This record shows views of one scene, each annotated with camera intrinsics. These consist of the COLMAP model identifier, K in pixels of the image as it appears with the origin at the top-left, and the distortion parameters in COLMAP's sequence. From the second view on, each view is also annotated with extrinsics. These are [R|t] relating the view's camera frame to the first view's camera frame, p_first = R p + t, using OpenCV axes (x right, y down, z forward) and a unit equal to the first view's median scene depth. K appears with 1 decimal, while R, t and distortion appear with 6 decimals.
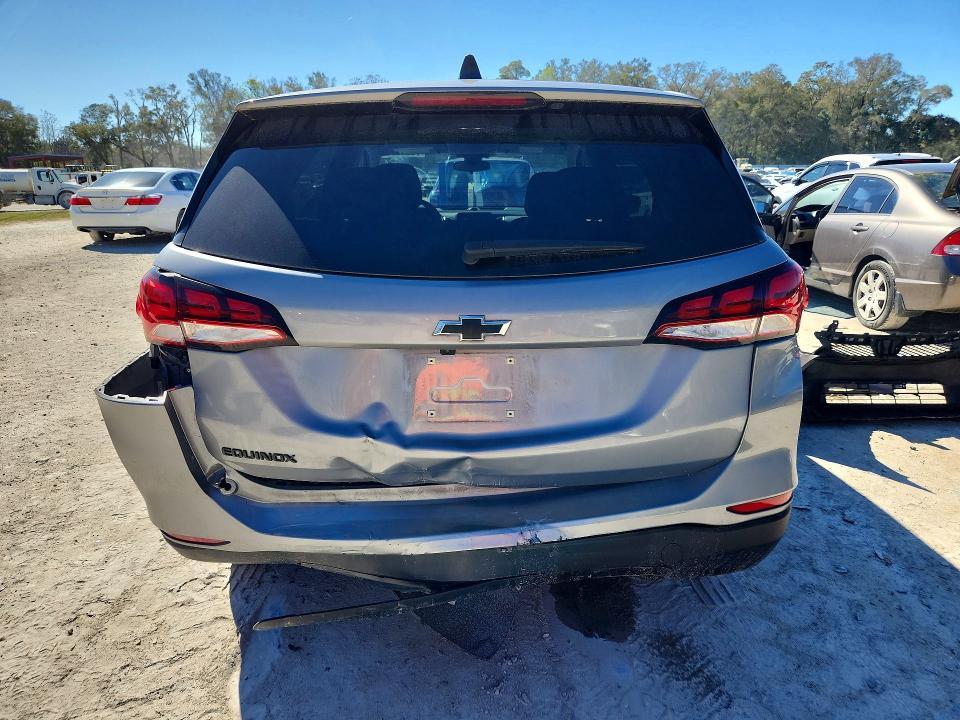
lens RADIAL K [[756.6, 0, 480.7], [0, 756.6, 363.7], [0, 0, 1]] dist [0.028121, -0.012103]
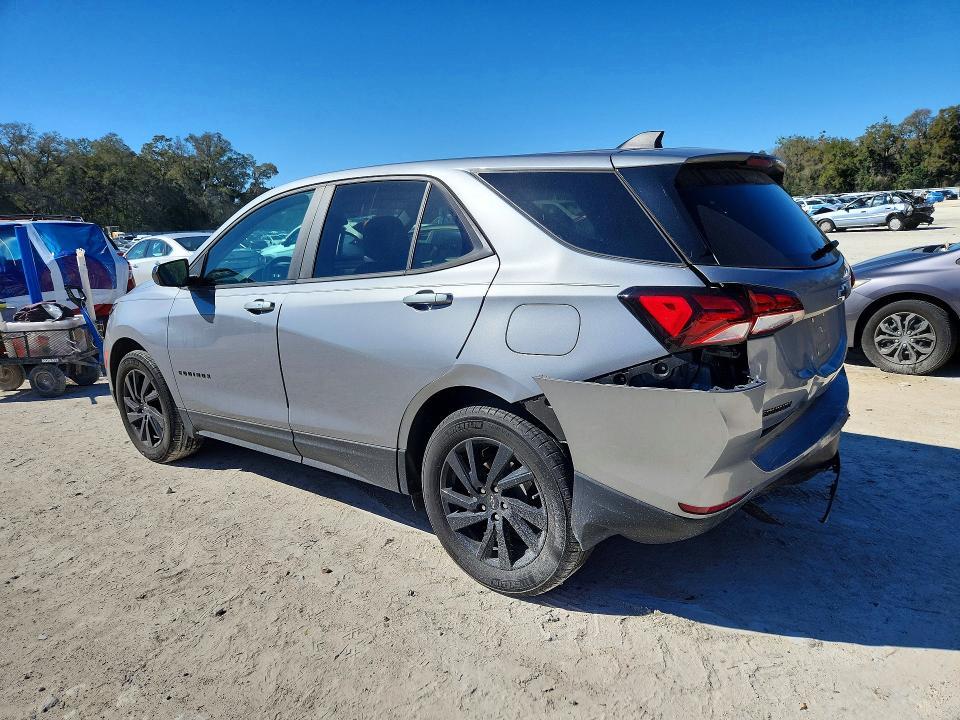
lens RADIAL K [[756.6, 0, 503.1], [0, 756.6, 374.1], [0, 0, 1]] dist [0.028121, -0.012103]
pose [[0.524416, -0.185797, 0.830944, -0.245547], [0.250076, 0.966471, 0.058275, -0.020953], [-0.813910, 0.177239, 0.553296, 0.094235]]
